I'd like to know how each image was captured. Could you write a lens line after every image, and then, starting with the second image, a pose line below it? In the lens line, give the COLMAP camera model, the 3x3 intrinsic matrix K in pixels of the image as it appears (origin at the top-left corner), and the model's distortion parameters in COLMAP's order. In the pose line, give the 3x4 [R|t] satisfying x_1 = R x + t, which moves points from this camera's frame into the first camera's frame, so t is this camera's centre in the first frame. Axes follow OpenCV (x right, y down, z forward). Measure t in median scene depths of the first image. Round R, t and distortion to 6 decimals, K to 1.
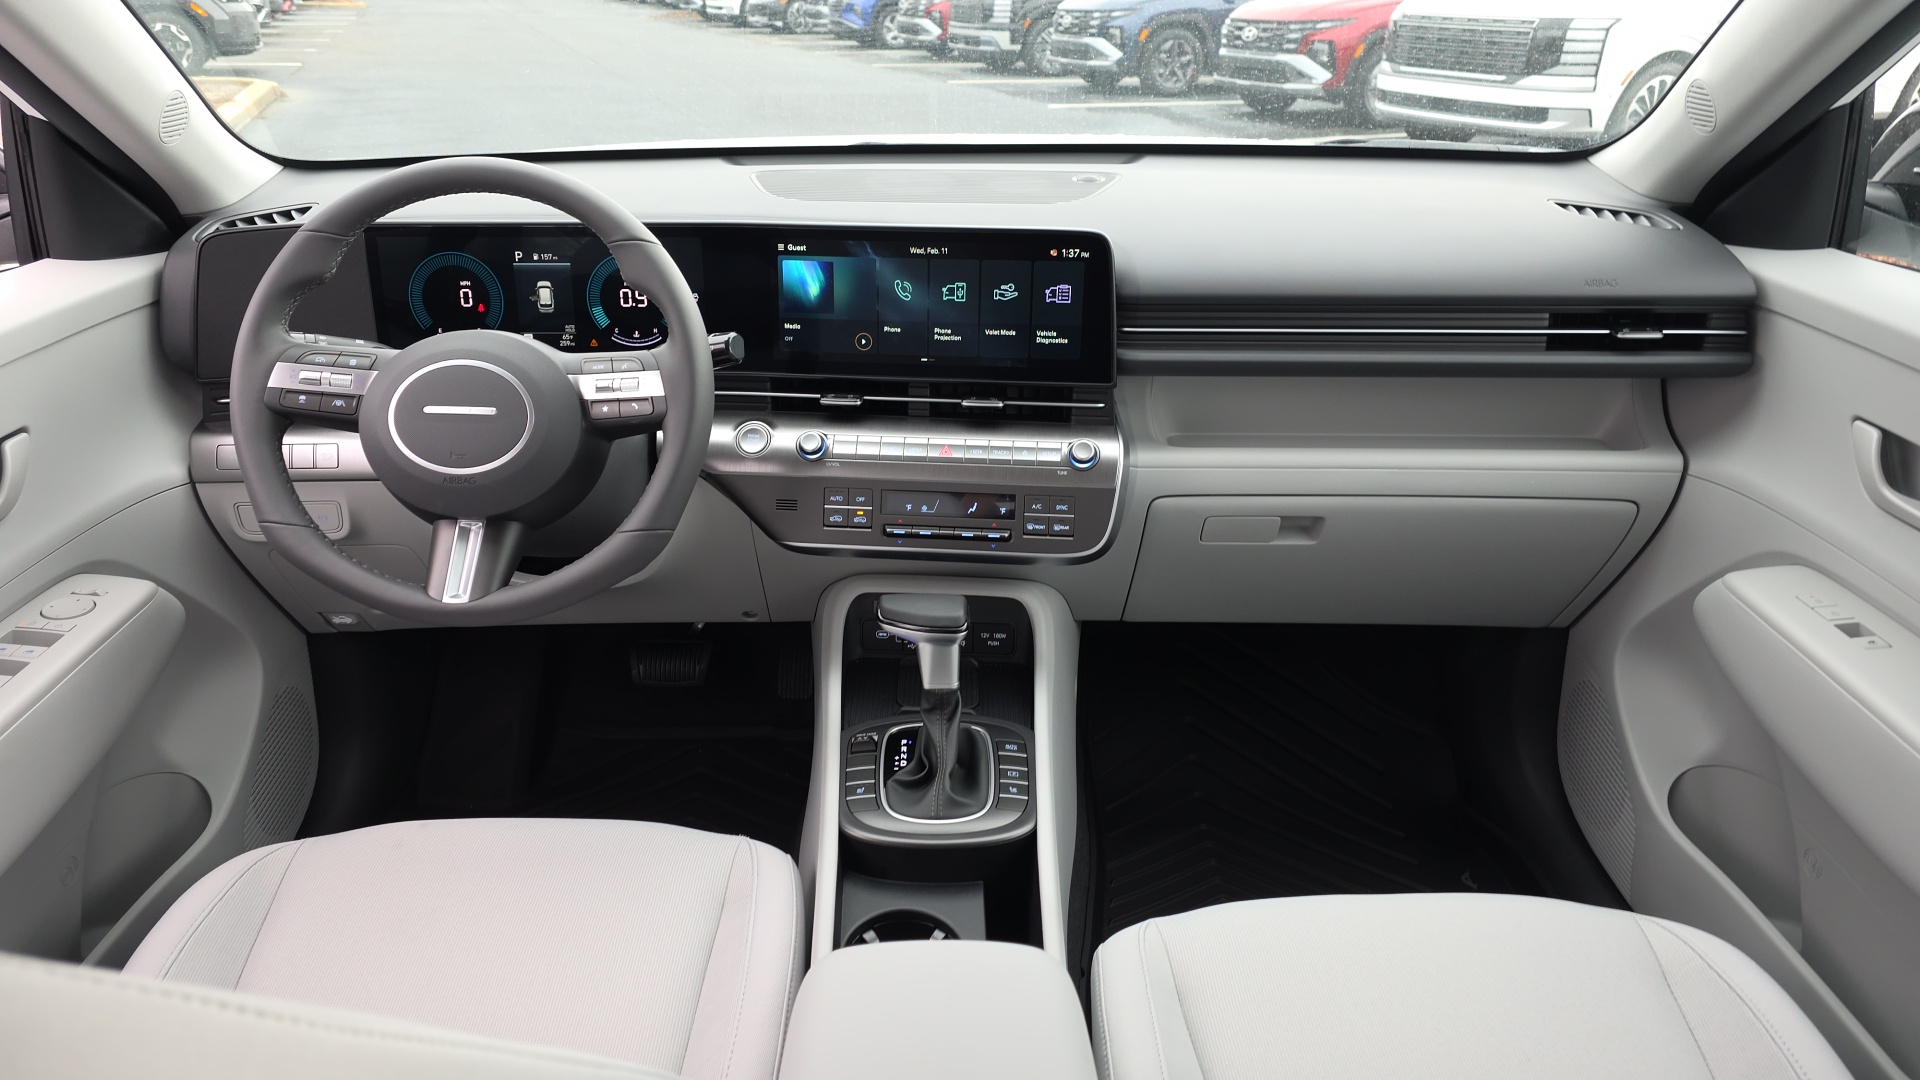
lens RADIAL K [[1267.5, 0, 919.5], [0, 1267.5, 524.1], [0, 0, 1]] dist [0.090068, -0.105325]
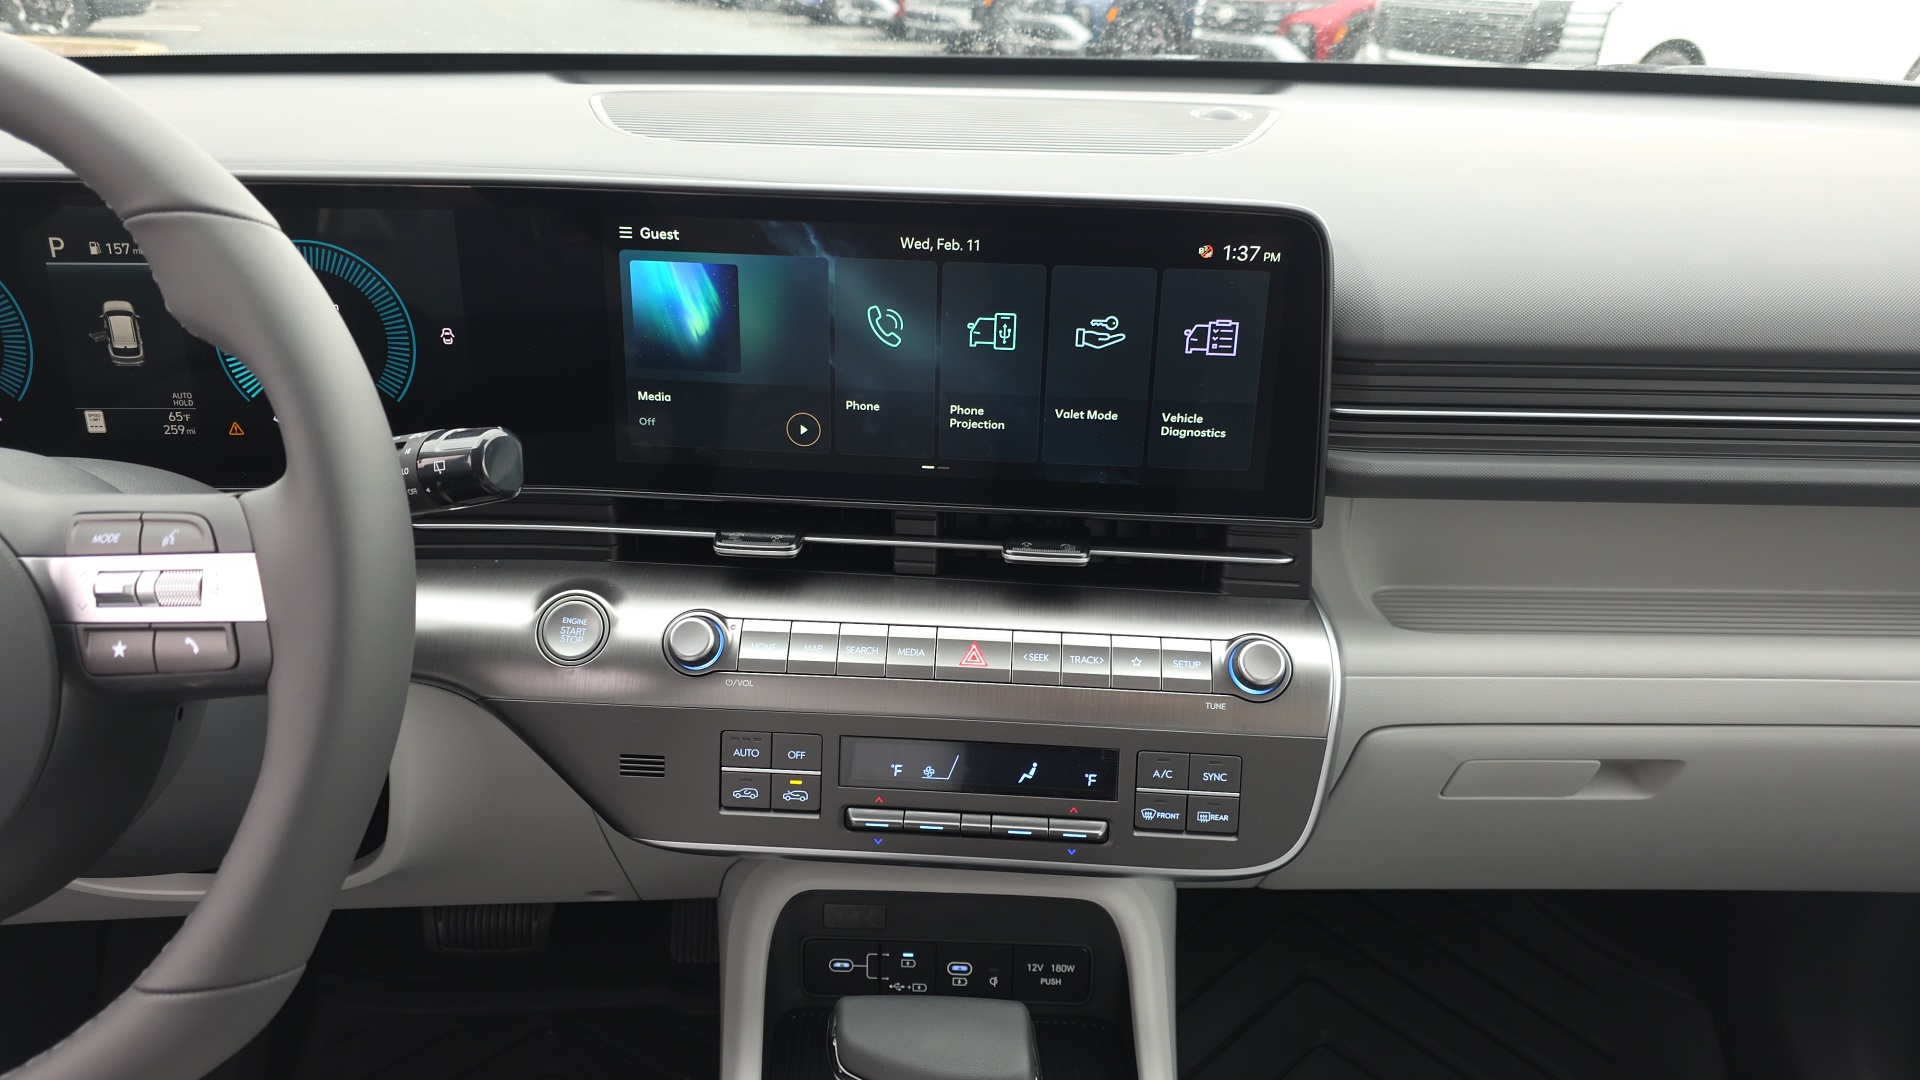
lens RADIAL K [[1293.8, 0, 952.0], [0, 1293.8, 548.2], [0, 0, 1]] dist [0.056808, -0.059192]
pose [[0.998256, -0.002772, 0.058969, -0.016732], [0.001526, 0.999775, 0.021168, -0.110476], [-0.059015, -0.021041, 0.998035, 0.508601]]
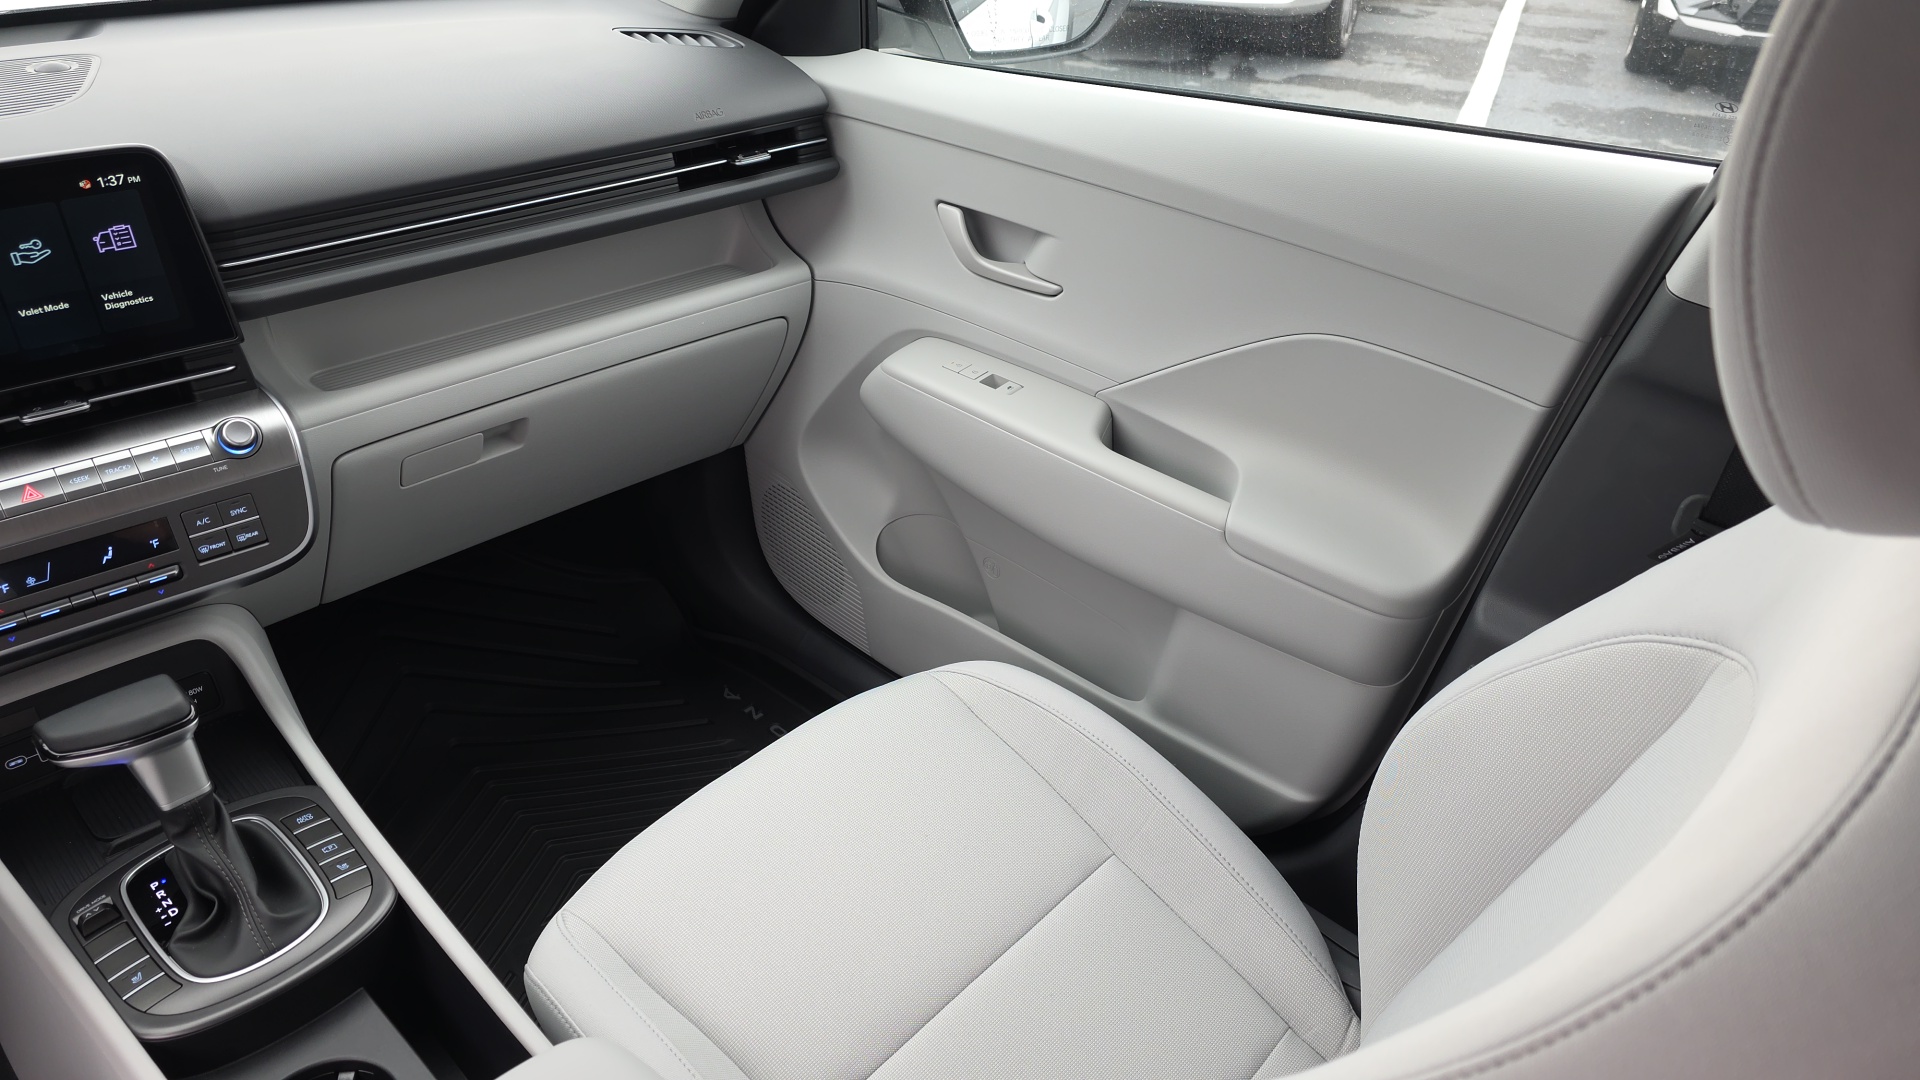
lens RADIAL K [[1293.8, 0, 952.0], [0, 1293.8, 548.2], [0, 0, 1]] dist [0.056808, -0.059192]
pose [[0.680888, -0.371758, 0.631021, -0.101527], [0.268162, 0.928310, 0.257547, -0.080181], [-0.681528, -0.006145, 0.731767, 0.123086]]
